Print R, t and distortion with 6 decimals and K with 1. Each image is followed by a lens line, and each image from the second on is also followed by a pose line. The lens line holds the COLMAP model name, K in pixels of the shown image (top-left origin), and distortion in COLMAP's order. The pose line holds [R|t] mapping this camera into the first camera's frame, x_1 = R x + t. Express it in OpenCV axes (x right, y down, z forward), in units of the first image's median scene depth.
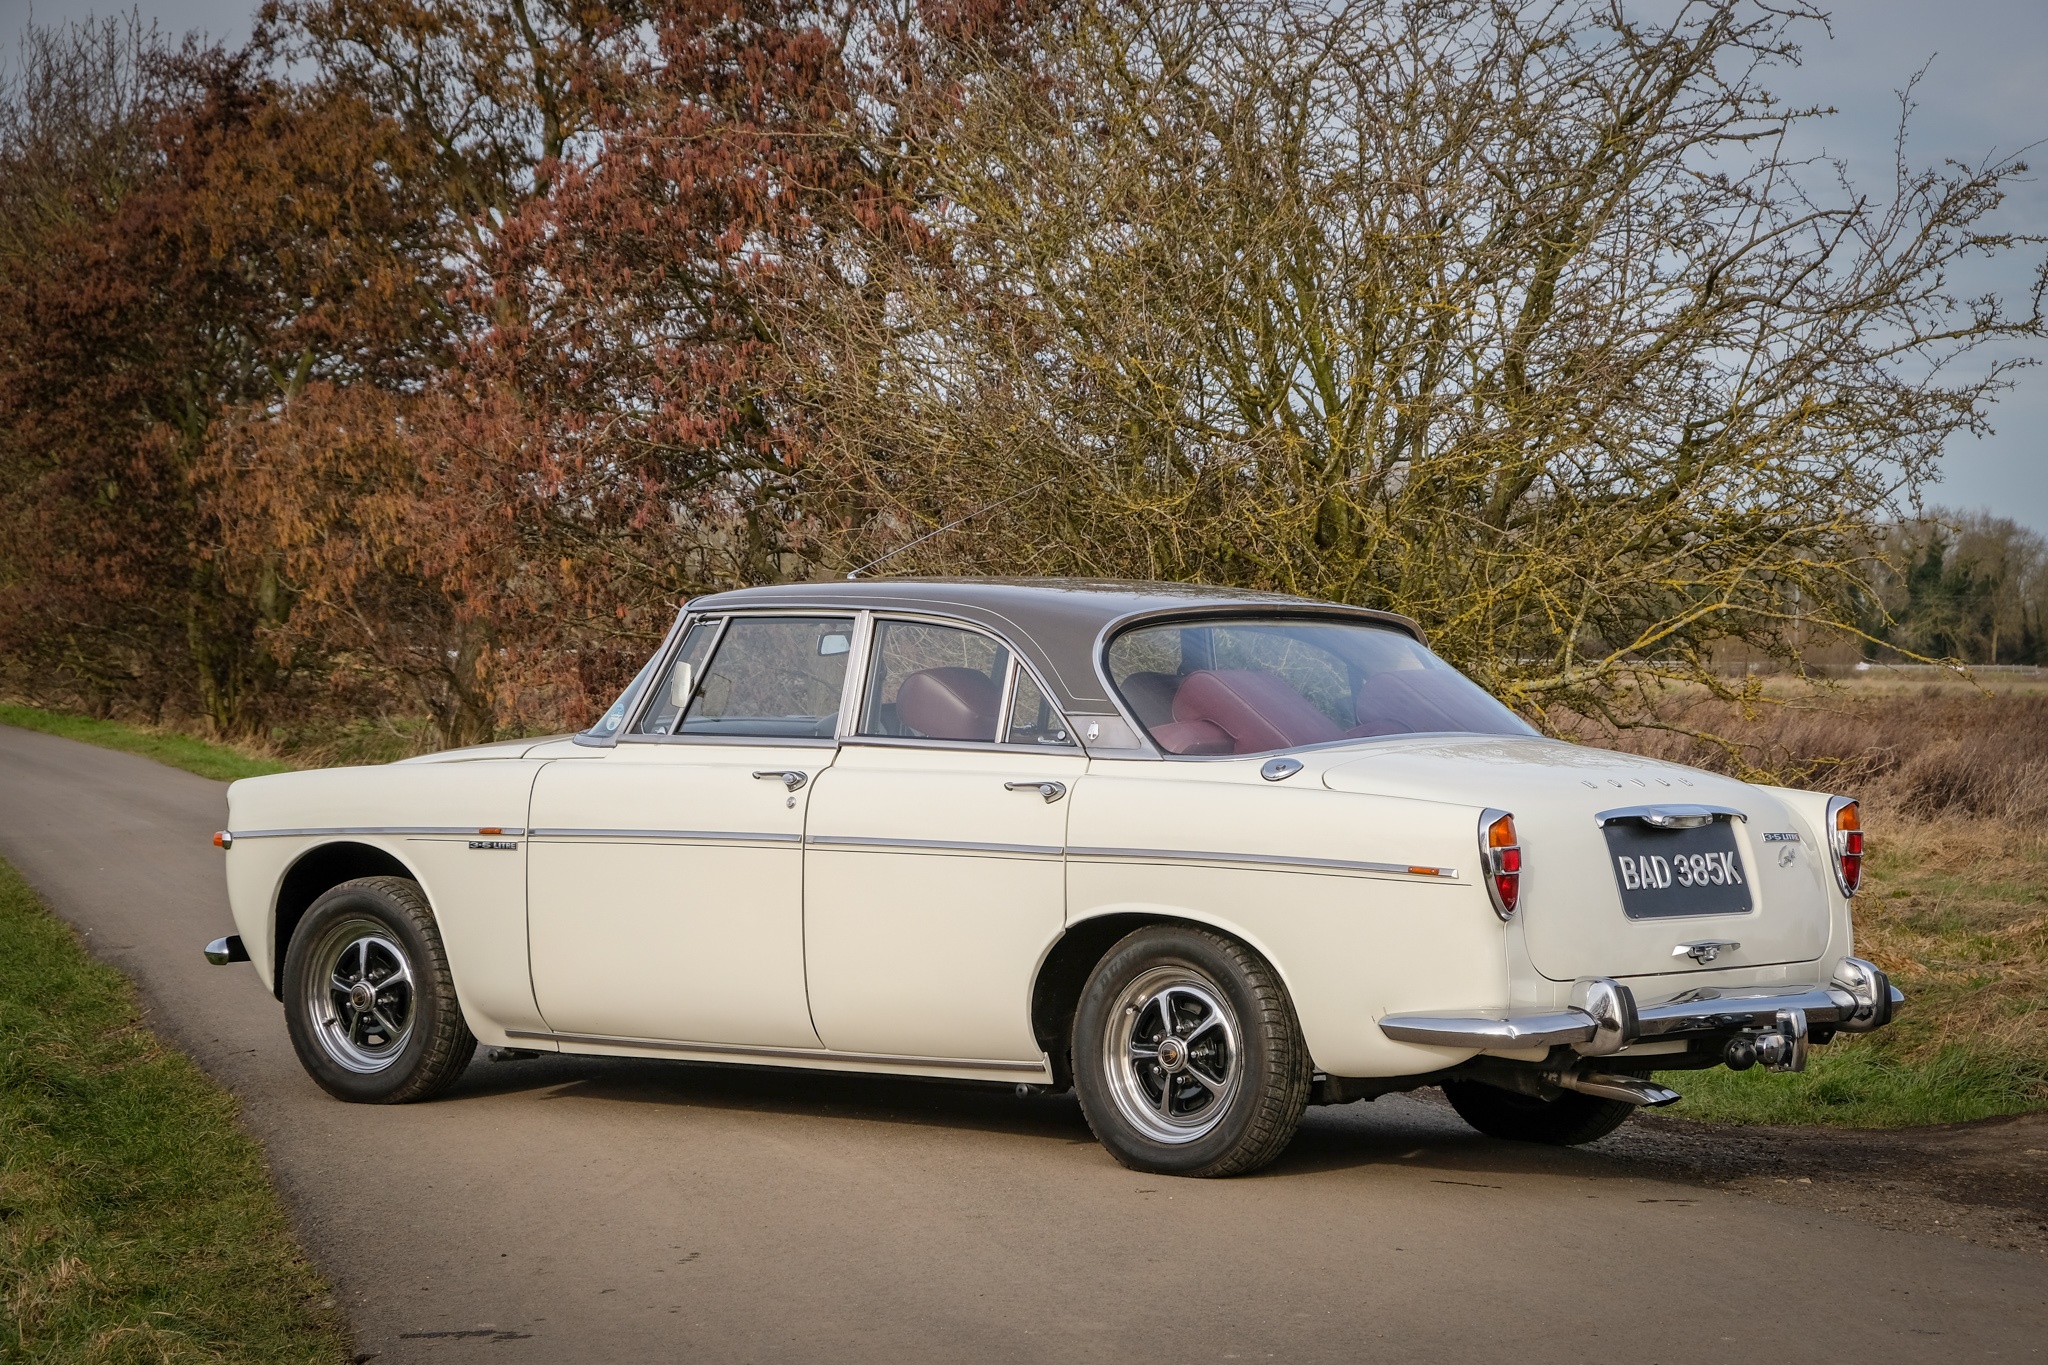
lens RADIAL K [[4893.3, 0, 1032.3], [0, 4893.3, 752.7], [0, 0, 1]] dist [0.131413, 0.000000]
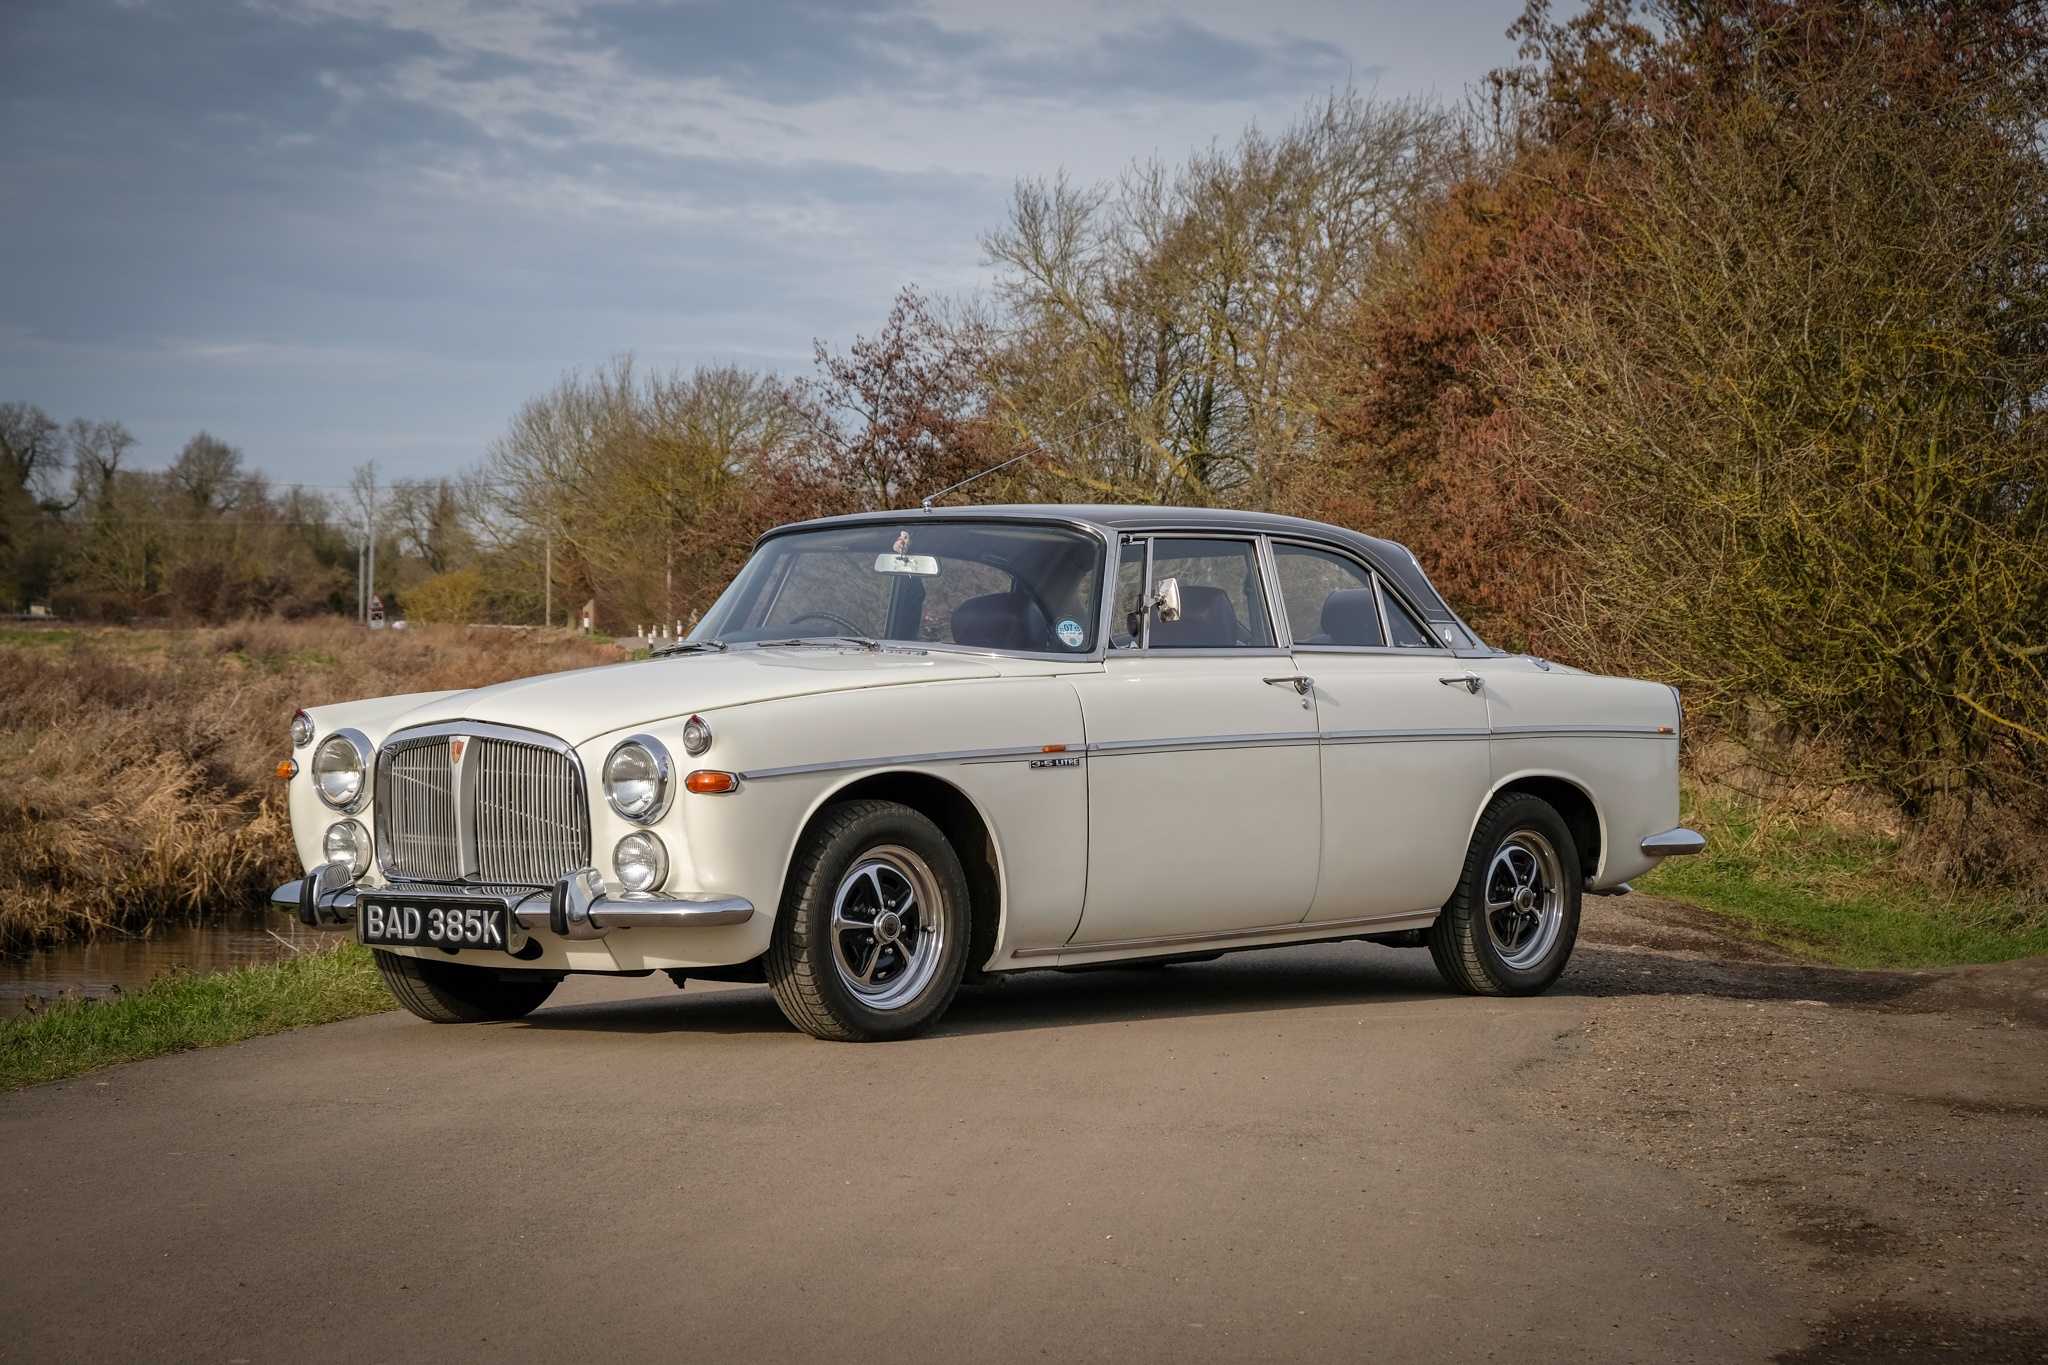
lens RADIAL K [[4783.5, 0, 1044.6], [0, 4783.5, 688.0], [0, 0, 1]] dist [0.091180, 0.000000]
pose [[0.946287, 0.017859, -0.322835, 0.235271], [-0.022976, 0.999663, -0.012046, 0.013906], [0.322512, 0.018816, 0.946378, -0.180023]]
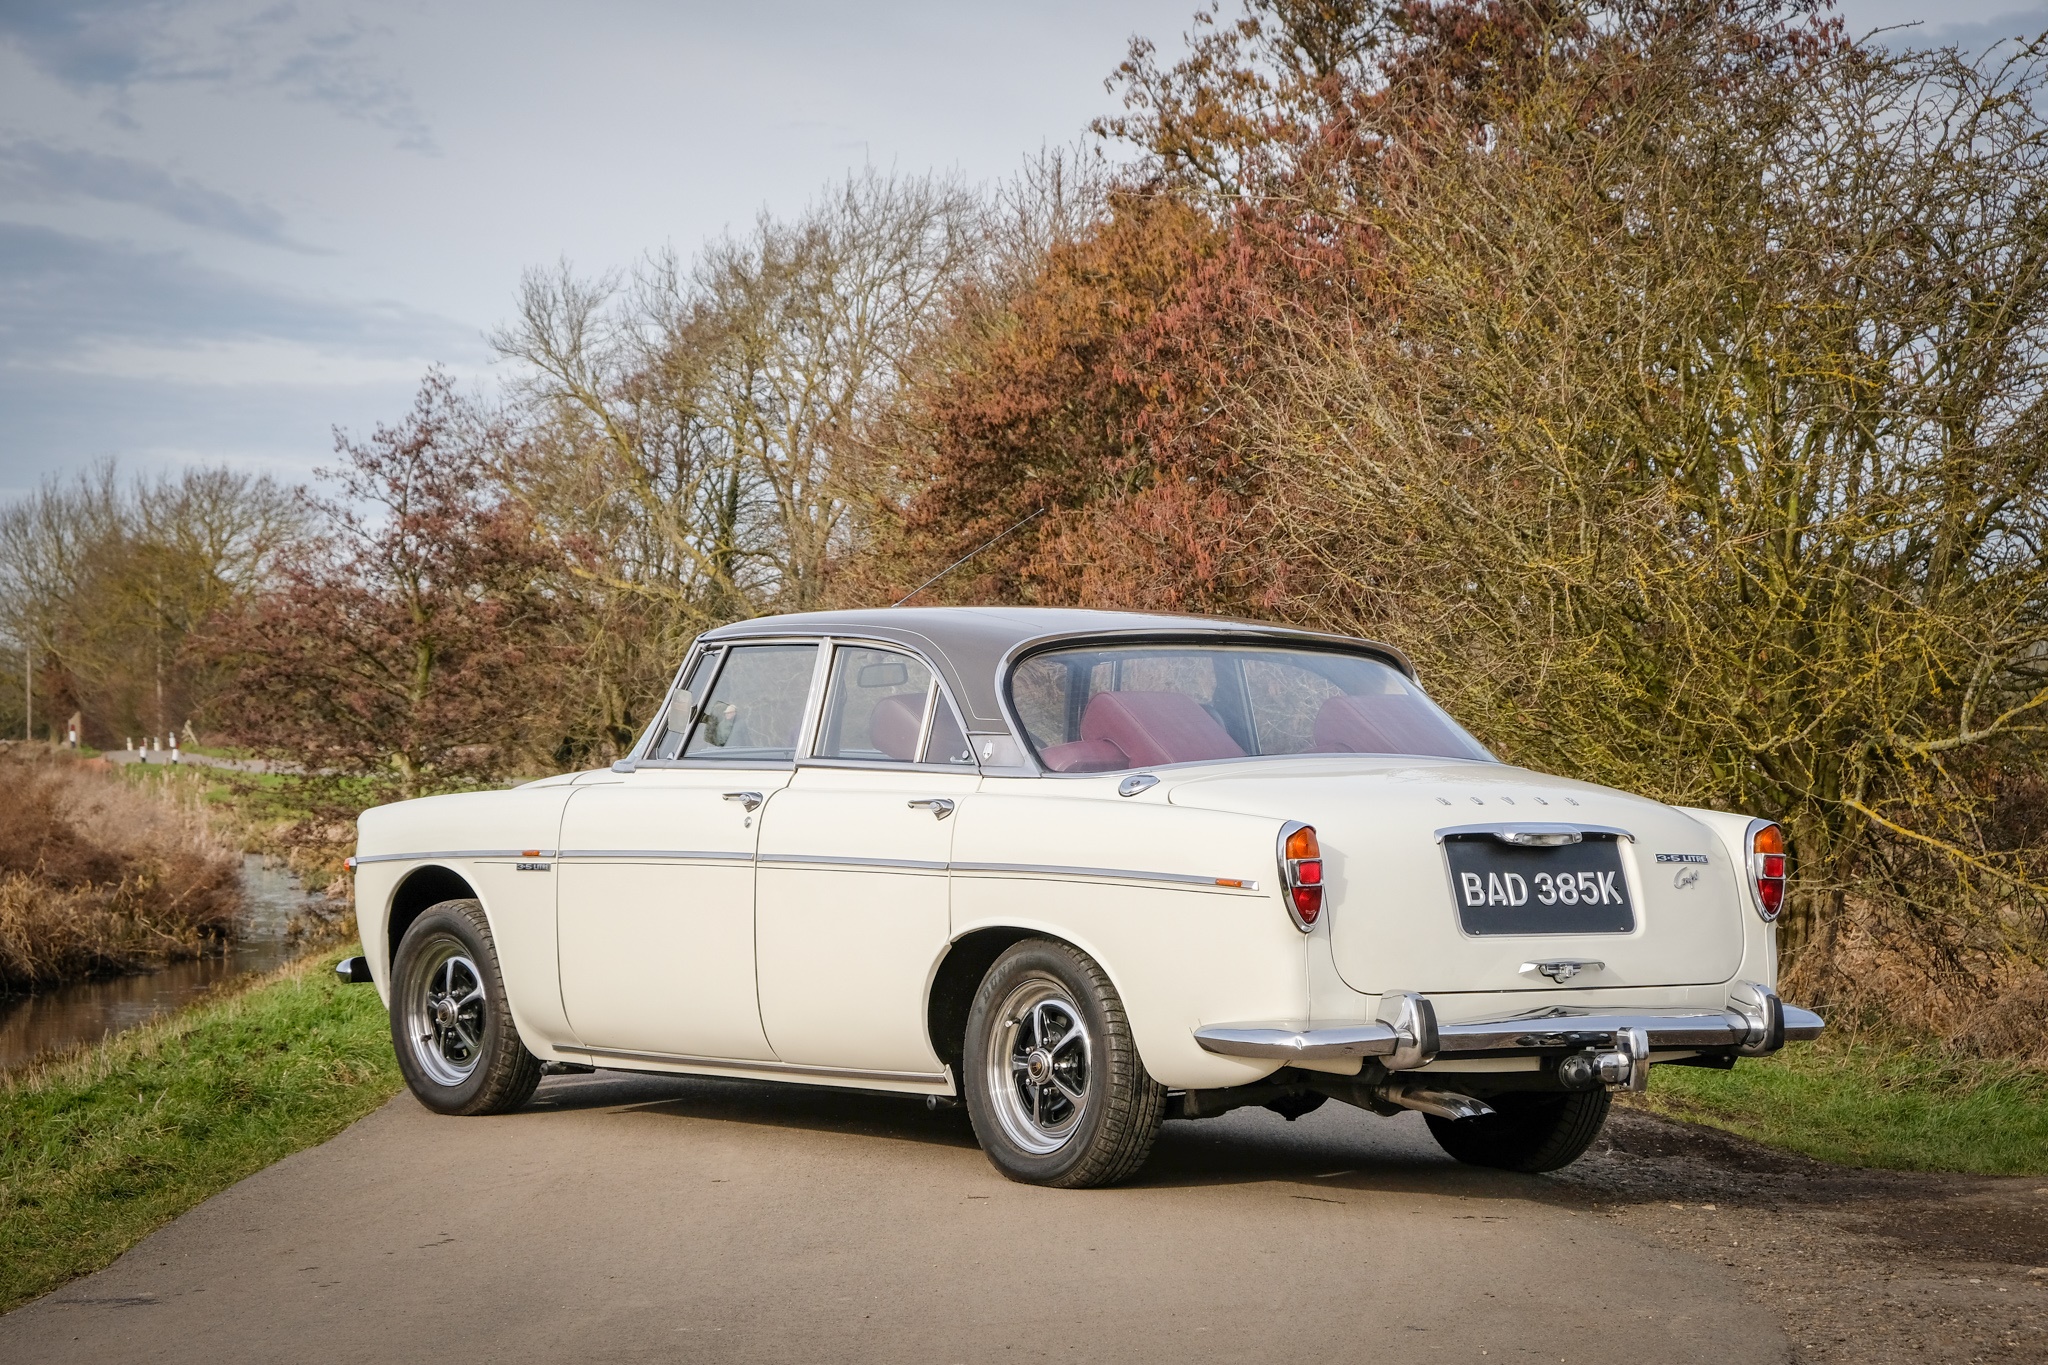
lens RADIAL K [[4783.5, 0, 1055.0], [0, 4783.5, 733.6], [0, 0, 1]] dist [0.091180, 0.000000]
pose [[0.975813, -0.000285, -0.218608, 0.130671], [-0.005442, 0.999658, -0.025593, 0.009137], [0.218541, 0.026164, 0.975477, 0.009940]]
